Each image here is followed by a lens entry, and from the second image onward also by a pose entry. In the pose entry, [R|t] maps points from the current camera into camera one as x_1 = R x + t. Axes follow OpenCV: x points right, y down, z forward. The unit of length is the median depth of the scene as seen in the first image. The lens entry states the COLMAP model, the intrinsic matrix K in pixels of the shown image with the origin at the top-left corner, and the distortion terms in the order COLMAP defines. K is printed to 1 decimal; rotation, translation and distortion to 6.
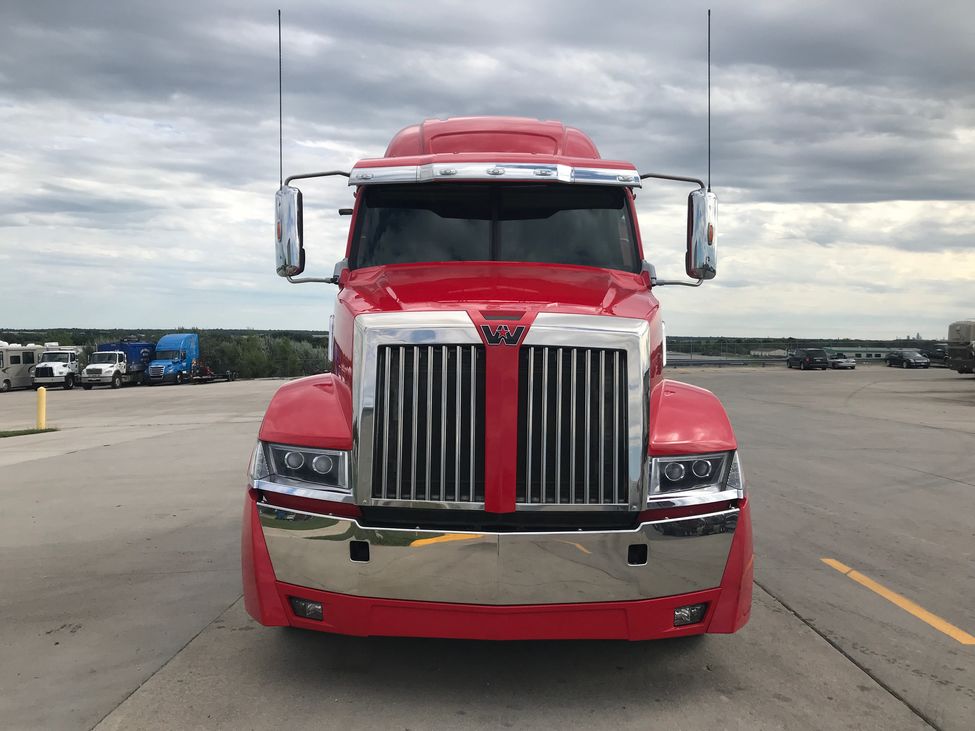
lens RADIAL K [[818.0, 0, 475.2], [0, 818.0, 365.3], [0, 0, 1]] dist [0.027734, -0.040342]
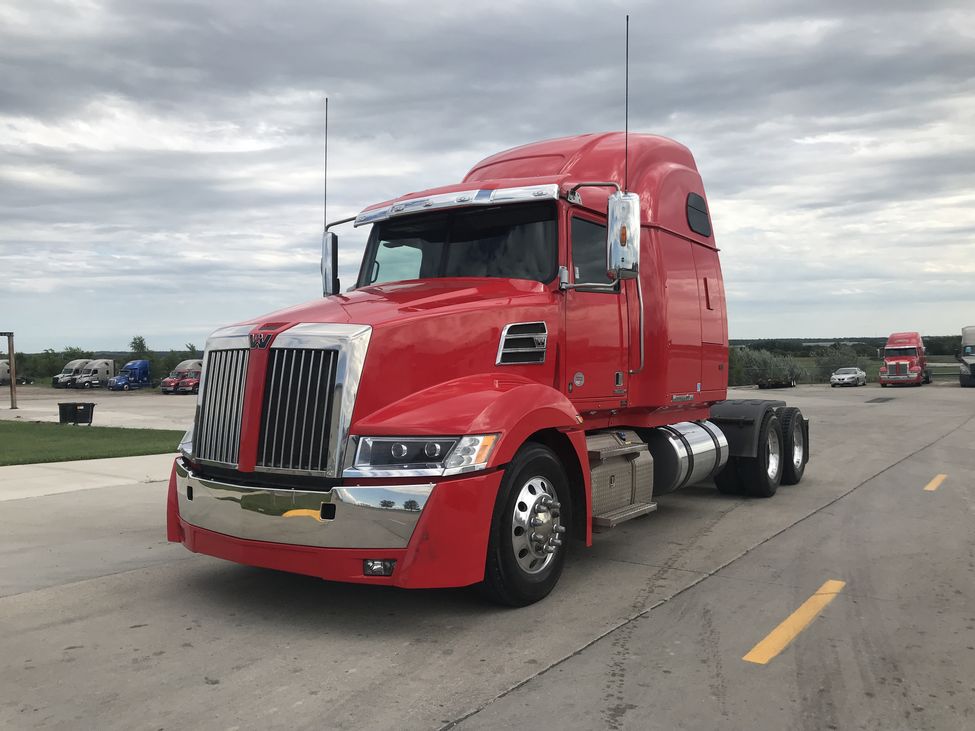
lens RADIAL K [[818.0, 0, 465.7], [0, 818.0, 376.2], [0, 0, 1]] dist [0.027734, -0.040342]
pose [[0.824099, -0.009425, -0.566367, 1.050644], [0.009161, 0.999953, -0.003310, 0.027271], [0.566371, -0.002460, 0.824147, 0.080265]]
